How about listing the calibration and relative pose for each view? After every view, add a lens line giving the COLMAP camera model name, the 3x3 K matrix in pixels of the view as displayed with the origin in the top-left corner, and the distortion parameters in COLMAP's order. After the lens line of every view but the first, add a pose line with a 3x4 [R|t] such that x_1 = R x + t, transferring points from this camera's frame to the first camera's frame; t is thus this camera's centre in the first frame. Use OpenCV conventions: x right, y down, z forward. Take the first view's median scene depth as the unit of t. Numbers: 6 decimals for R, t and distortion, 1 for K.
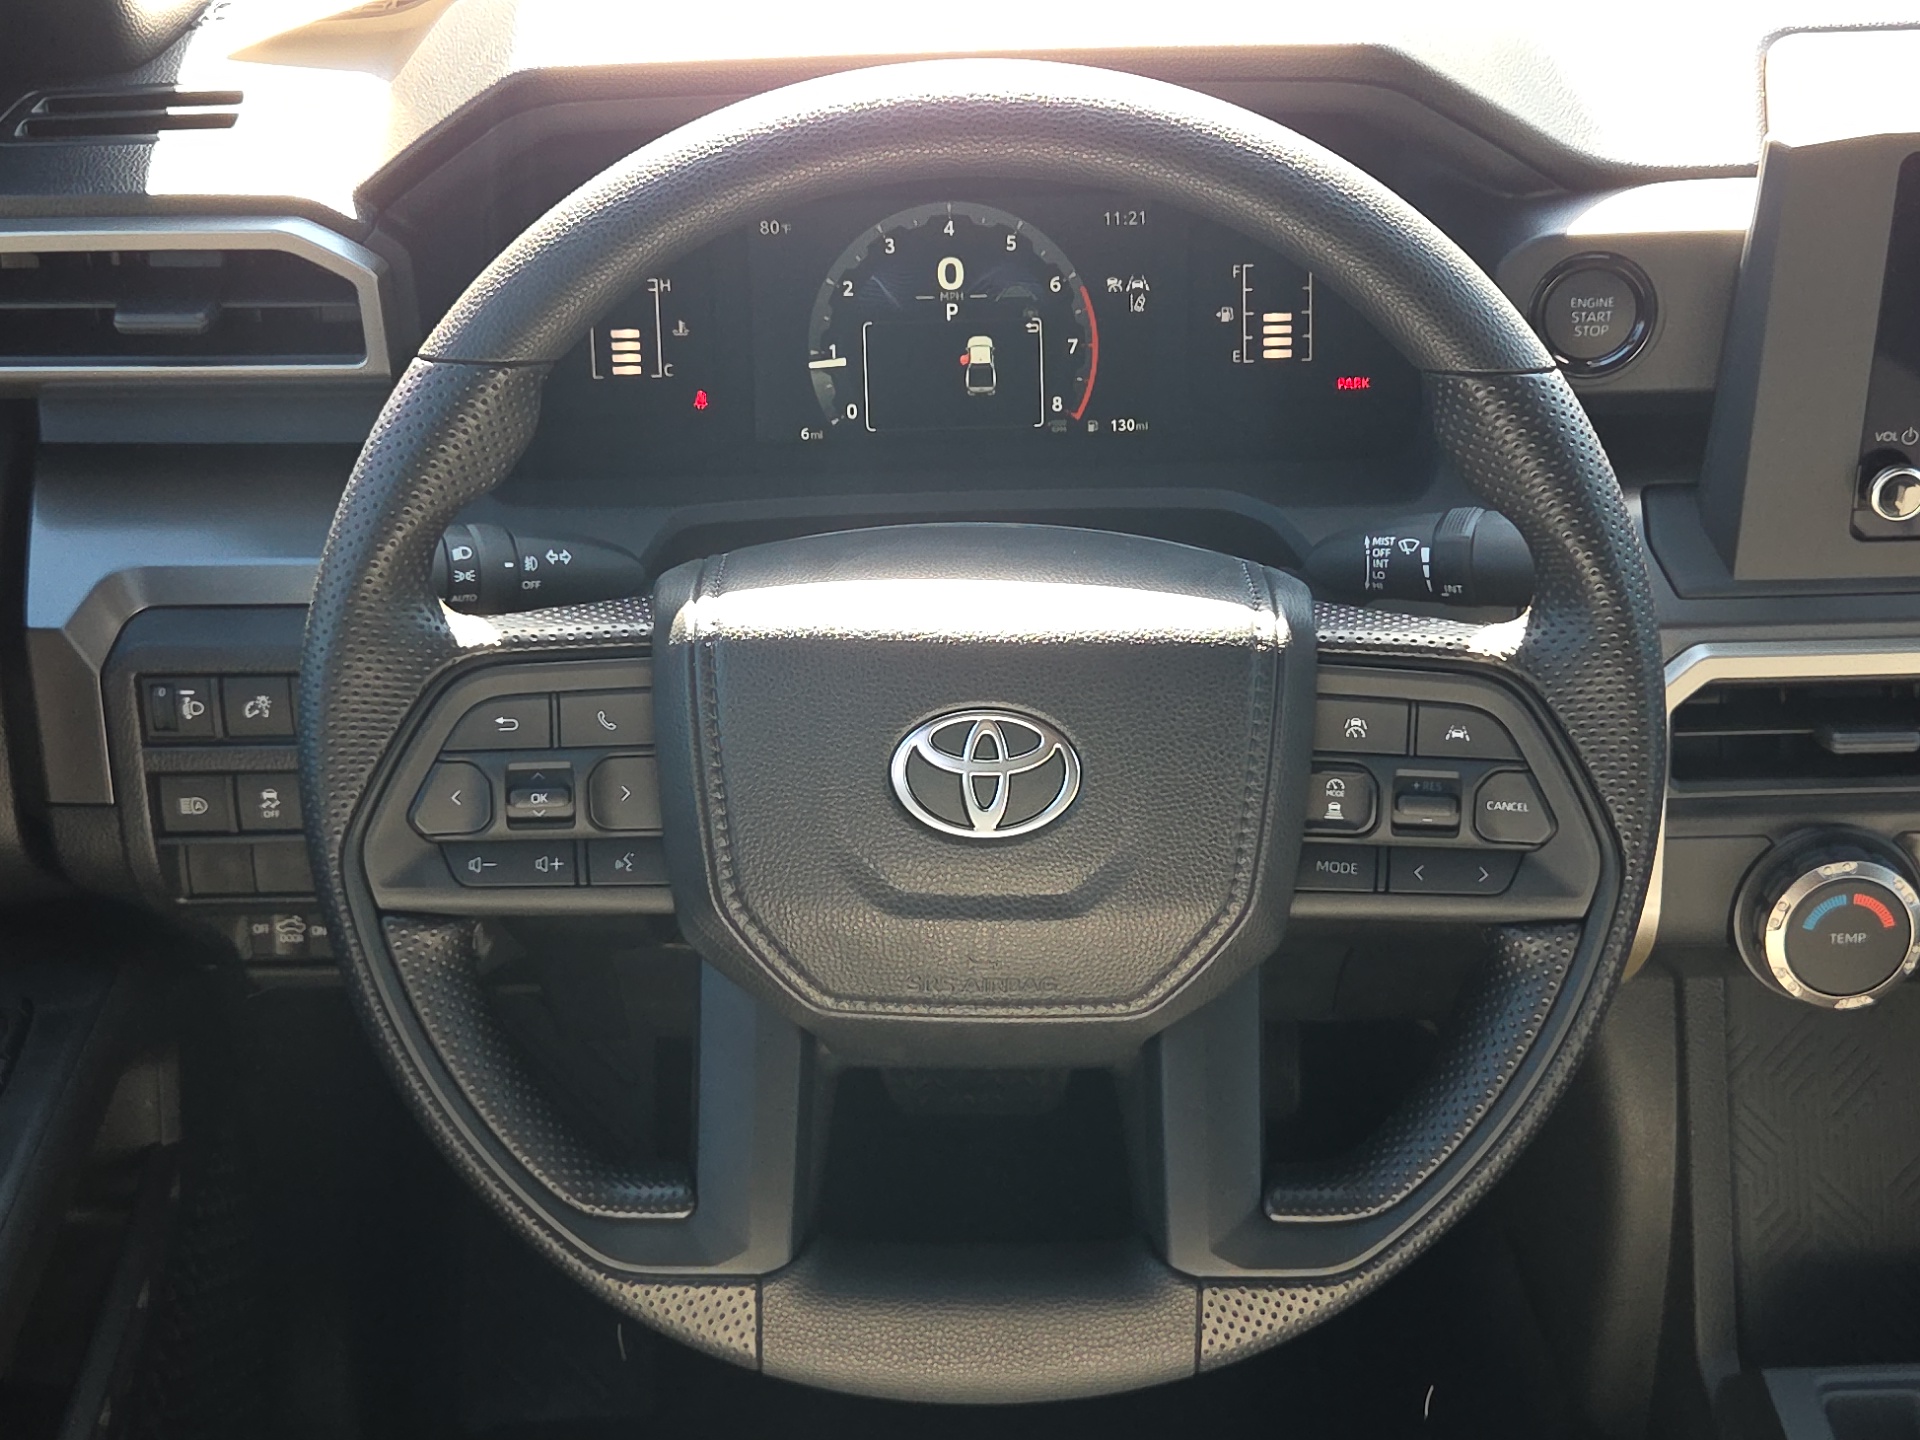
lens RADIAL K [[2729.0, 0, 989.0], [0, 2729.0, 699.3], [0, 0, 1]] dist [0.103263, 0.000000]
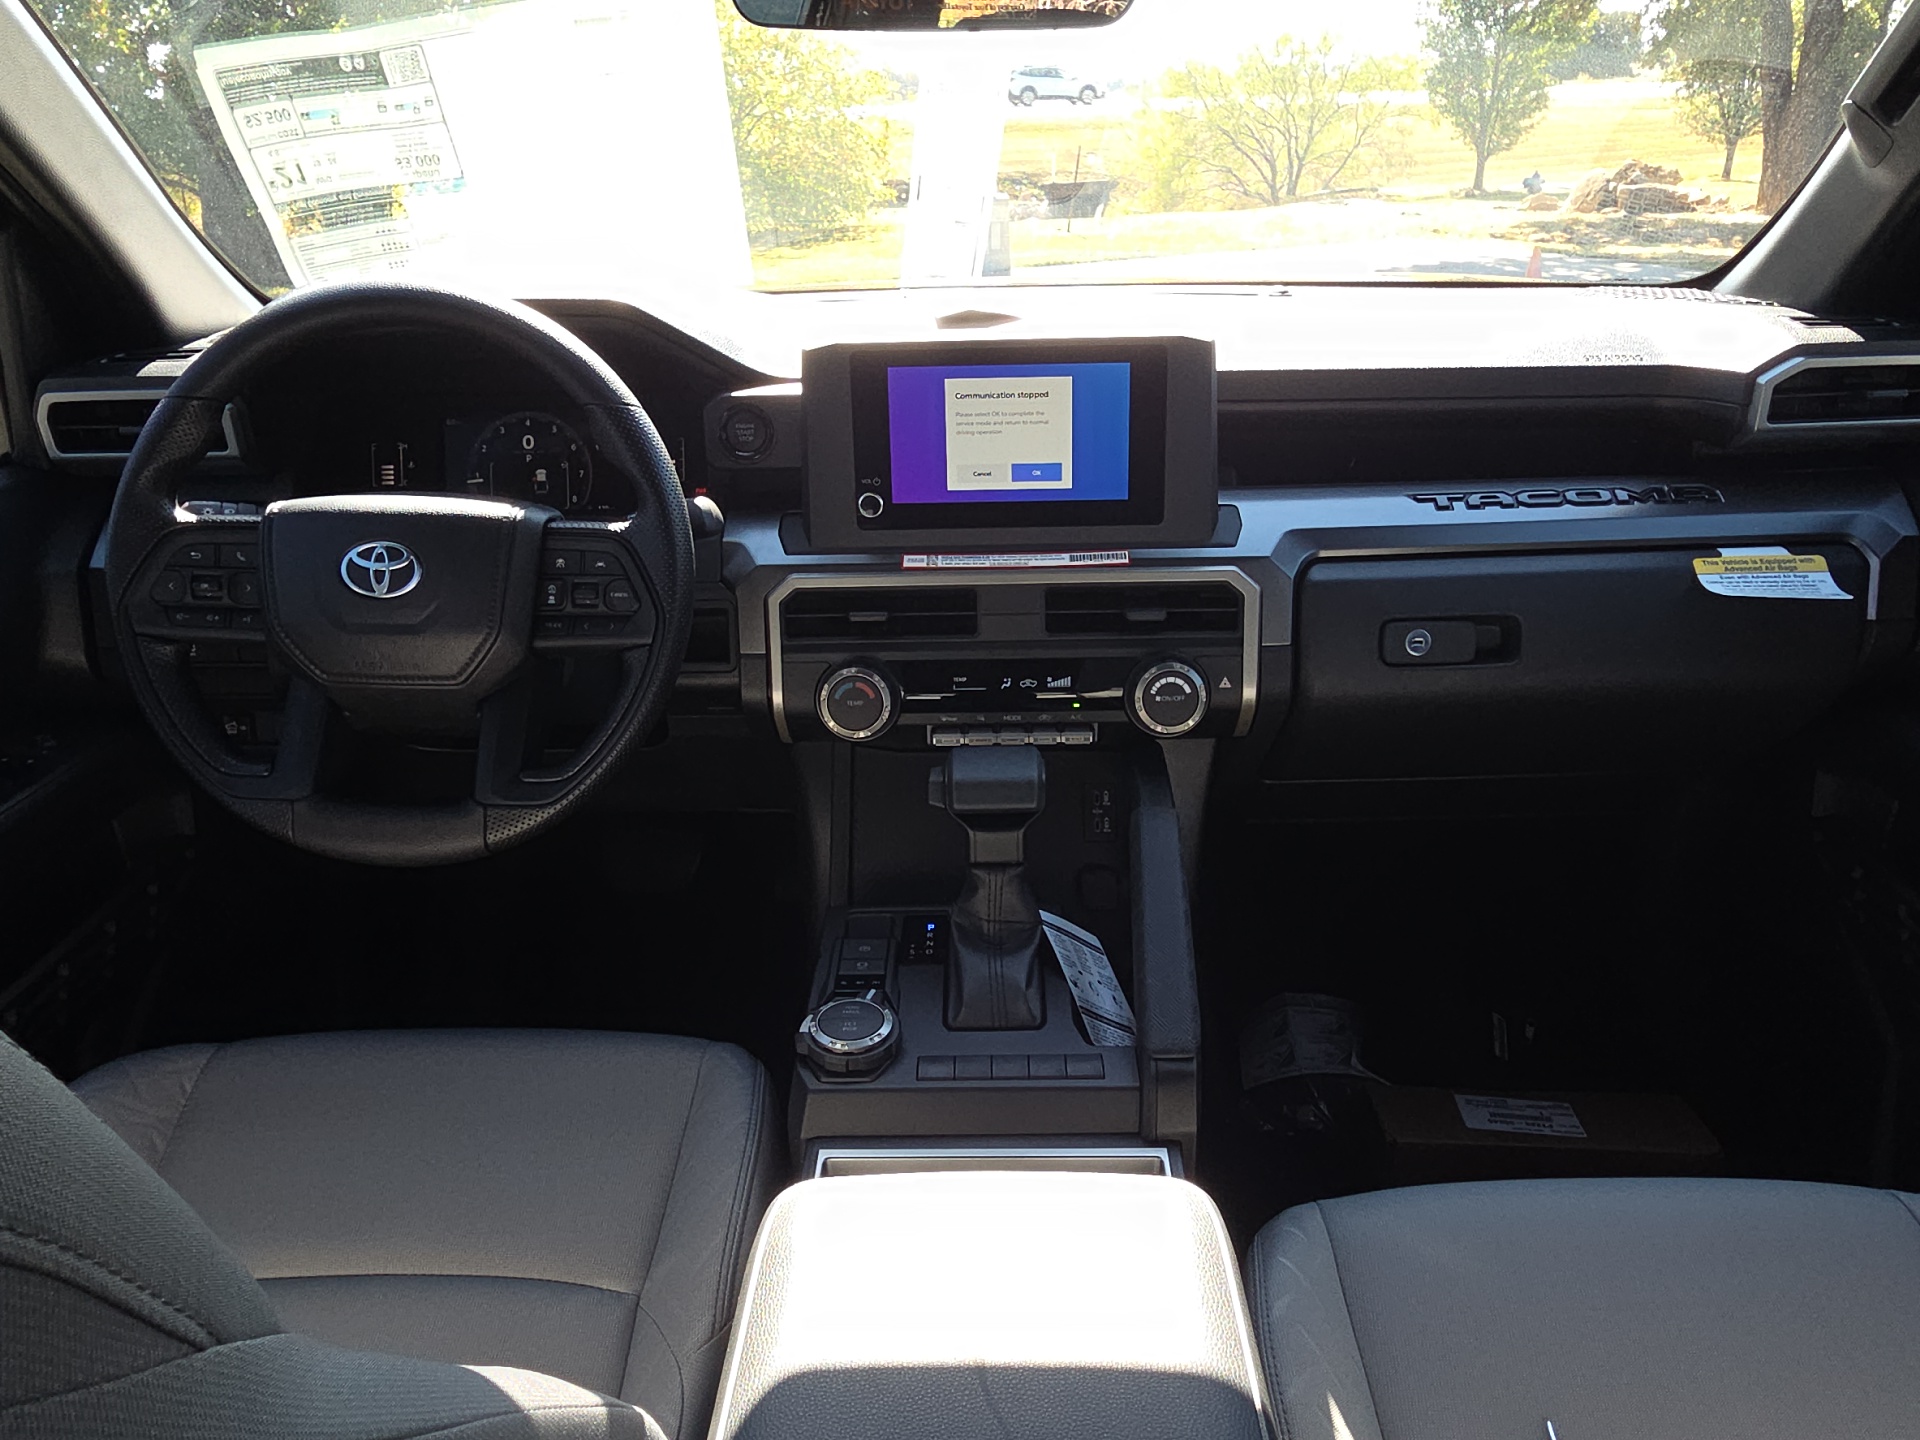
lens RADIAL K [[1353.3, 0, 961.2], [0, 1353.3, 711.1], [0, 0, 1]] dist [0.029849, -0.006681]
pose [[0.998207, 0.009808, -0.059047, 0.459424], [-0.018466, 0.988828, -0.147912, 0.252767], [0.056936, 0.148737, 0.987236, -0.081661]]
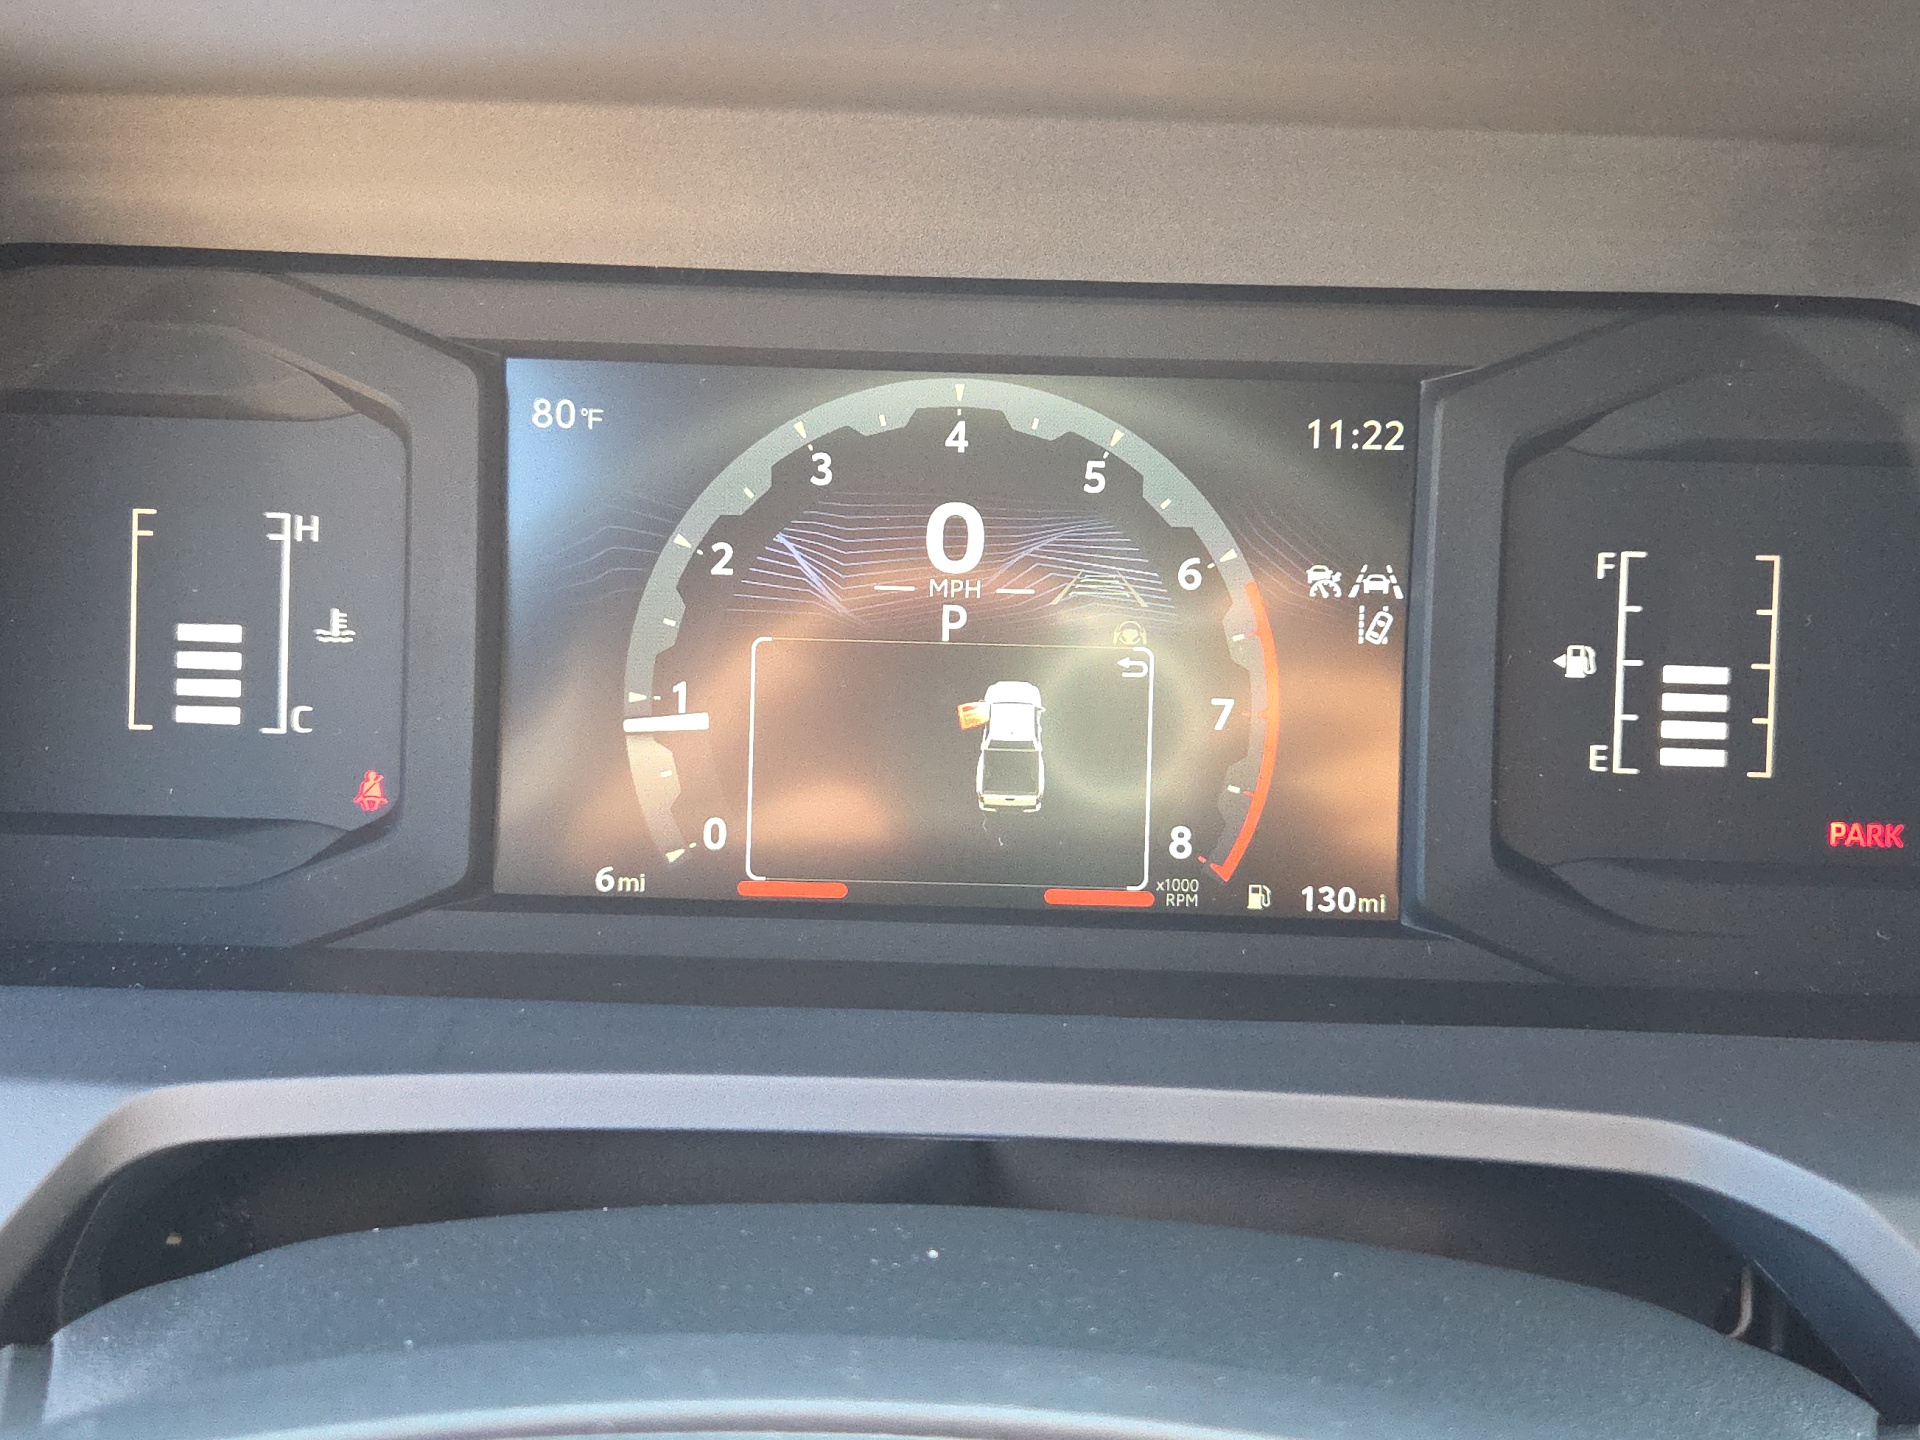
lens RADIAL K [[1582.7, 0, 968.6], [0, 1582.7, 721.1], [0, 0, 1]] dist [0.036159, 0.006349]
pose [[0.998261, 0.053338, -0.025088, -0.004161], [-0.056683, 0.985420, -0.160417, -0.093325], [0.016166, 0.161560, 0.986730, 0.822955]]
